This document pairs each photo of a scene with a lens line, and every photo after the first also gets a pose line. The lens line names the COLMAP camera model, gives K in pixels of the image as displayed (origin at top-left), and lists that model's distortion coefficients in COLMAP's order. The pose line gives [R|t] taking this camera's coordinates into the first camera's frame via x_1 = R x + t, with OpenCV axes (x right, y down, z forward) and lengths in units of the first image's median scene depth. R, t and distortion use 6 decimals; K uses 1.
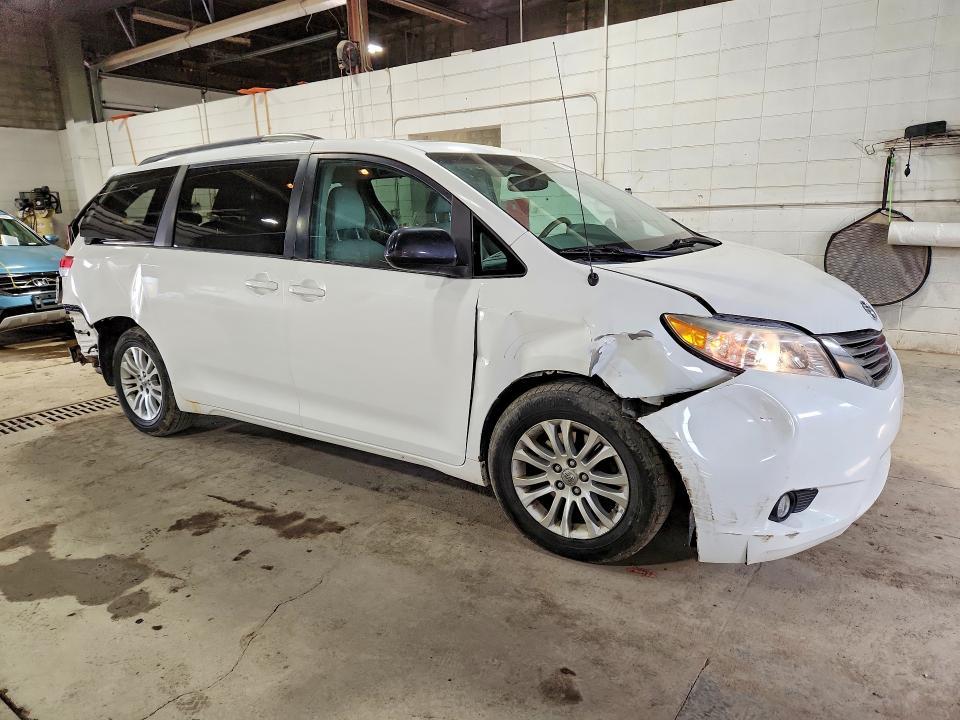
lens RADIAL K [[641.1, 0, 521.9], [0, 641.1, 359.5], [0, 0, 1]] dist [0.003645, -0.000272]
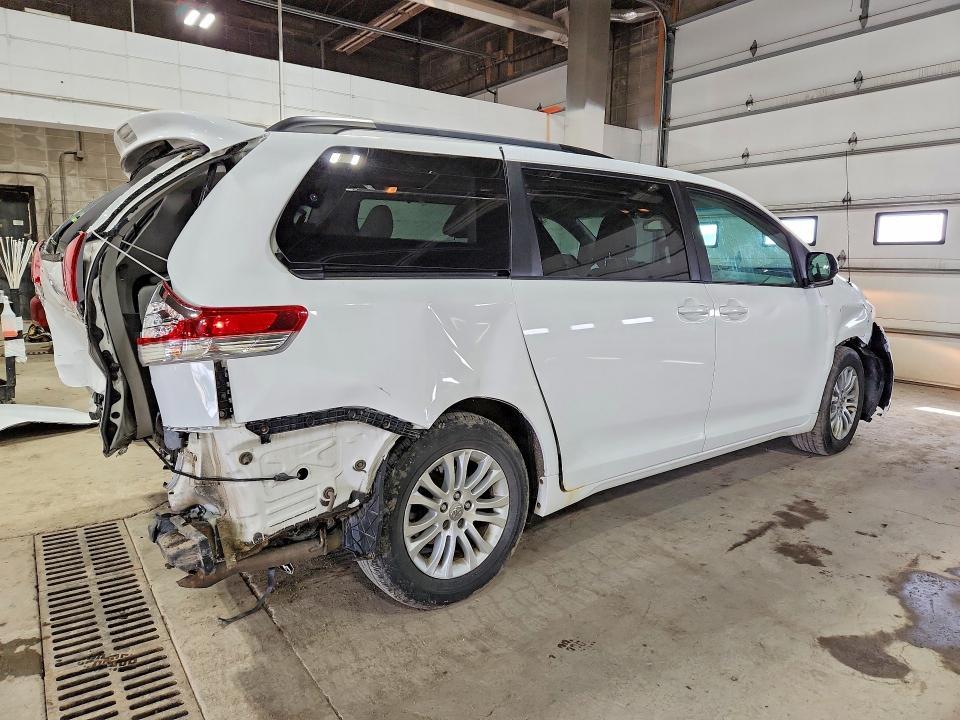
lens RADIAL K [[641.1, 0, 521.9], [0, 641.1, 359.5], [0, 0, 1]] dist [0.003645, -0.000272]
pose [[0.321605, -0.116517, 0.939678, -1.382422], [0.193830, 0.979486, 0.055114, -0.133562], [-0.926823, 0.164413, 0.337592, 0.968130]]
